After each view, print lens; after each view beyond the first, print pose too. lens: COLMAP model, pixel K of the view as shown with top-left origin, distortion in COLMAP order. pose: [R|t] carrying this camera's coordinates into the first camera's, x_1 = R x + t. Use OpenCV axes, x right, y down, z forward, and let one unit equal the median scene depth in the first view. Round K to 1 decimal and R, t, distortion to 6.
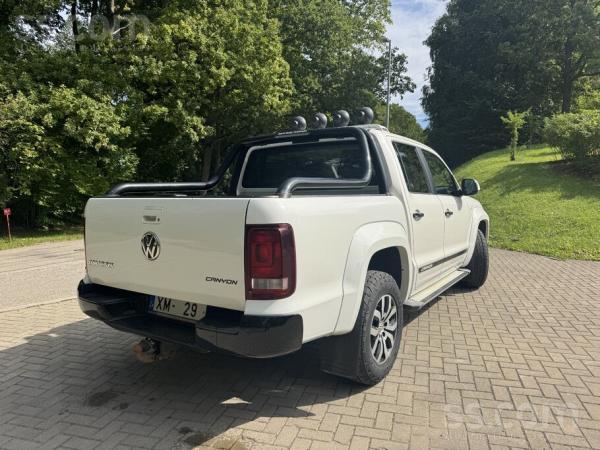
lens RADIAL K [[427.4, 0, 301.3], [0, 427.4, 224.3], [0, 0, 1]] dist [-0.000670, -0.001007]
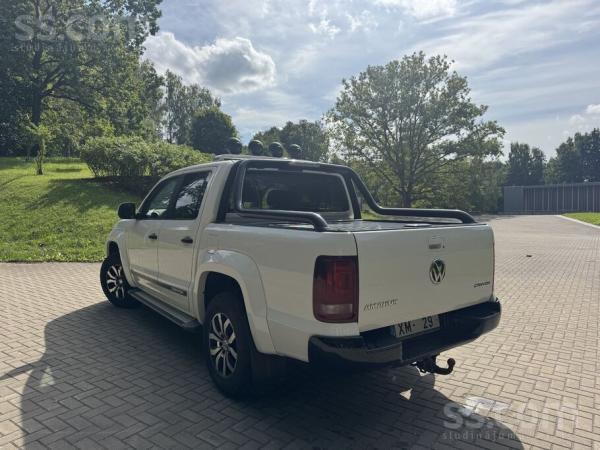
lens RADIAL K [[427.4, 0, 300.9], [0, 427.4, 225.5], [0, 0, 1]] dist [-0.000670, -0.001007]
pose [[0.314224, -0.033040, 0.948774, -1.406192], [0.054219, 0.998388, 0.016811, -0.099739], [-0.947799, 0.046159, 0.315509, 0.899386]]
